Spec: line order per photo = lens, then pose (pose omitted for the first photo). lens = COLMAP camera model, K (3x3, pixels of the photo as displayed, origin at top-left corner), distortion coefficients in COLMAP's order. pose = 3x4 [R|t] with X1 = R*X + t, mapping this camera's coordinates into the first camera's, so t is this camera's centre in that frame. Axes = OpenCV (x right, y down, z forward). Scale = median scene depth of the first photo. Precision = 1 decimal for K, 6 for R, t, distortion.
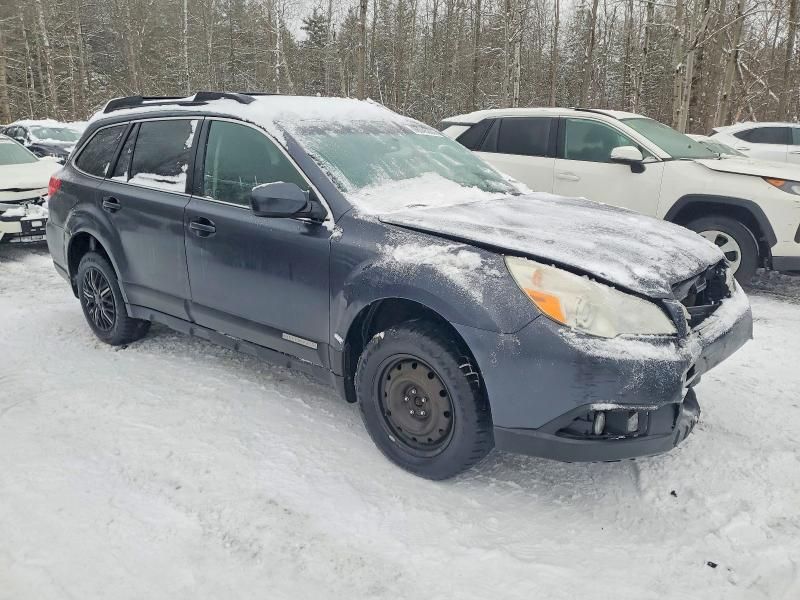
lens RADIAL K [[648.2, 0, 409.0], [0, 648.2, 301.1], [0, 0, 1]] dist [0.037979, -0.008105]
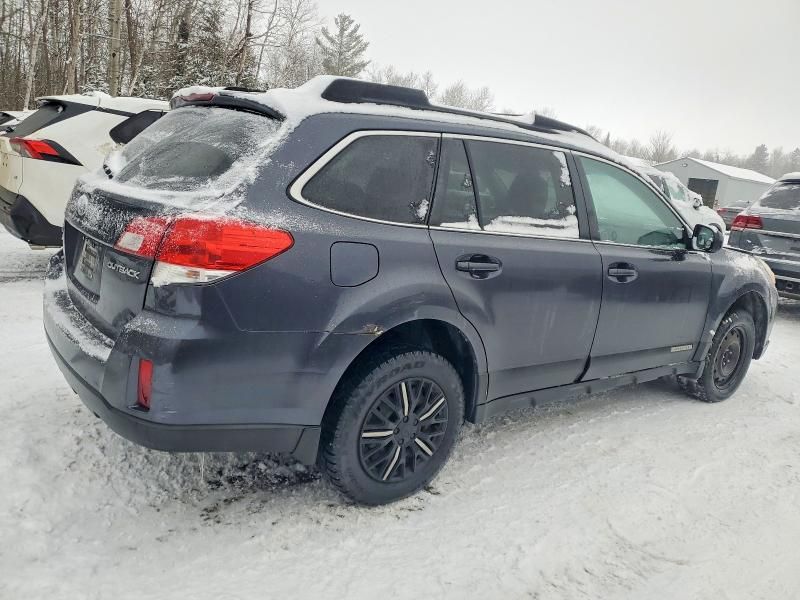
lens RADIAL K [[648.2, 0, 409.0], [0, 648.2, 301.1], [0, 0, 1]] dist [0.037979, -0.008105]
pose [[0.158822, -0.180912, 0.970591, -1.199680], [0.140645, 0.977189, 0.159127, -0.247941], [-0.977238, 0.111236, 0.180643, 1.049390]]
